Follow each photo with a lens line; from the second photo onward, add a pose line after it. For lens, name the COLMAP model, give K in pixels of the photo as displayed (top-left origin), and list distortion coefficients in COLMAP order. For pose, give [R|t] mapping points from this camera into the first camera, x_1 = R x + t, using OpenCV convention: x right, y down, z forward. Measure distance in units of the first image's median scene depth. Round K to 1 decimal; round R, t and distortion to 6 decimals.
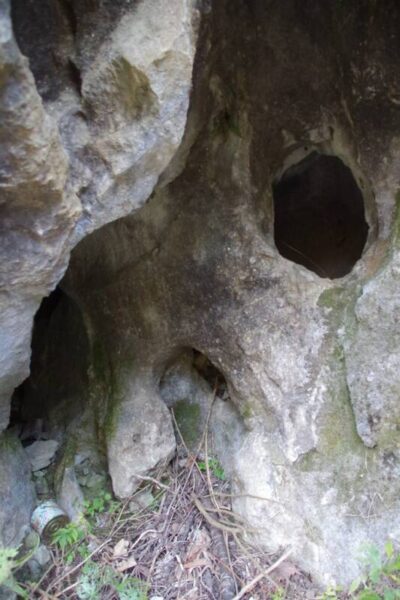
lens RADIAL K [[471.7, 0, 200.0], [0, 471.7, 300.0], [0, 0, 1]] dist [-0.138494, 0.143740]
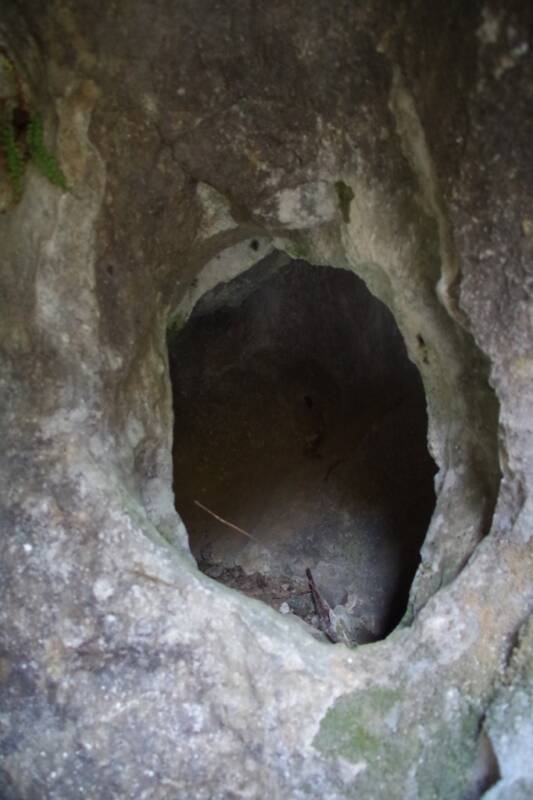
lens RADIAL K [[628.9, 0, 266.5], [0, 628.9, 400.0], [0, 0, 1]] dist [-0.138494, 0.143740]
pose [[0.954841, 0.007628, 0.297020, 0.092929], [0.016548, 0.996753, -0.078796, -0.175598], [-0.296657, 0.080153, 0.951614, 0.574323]]
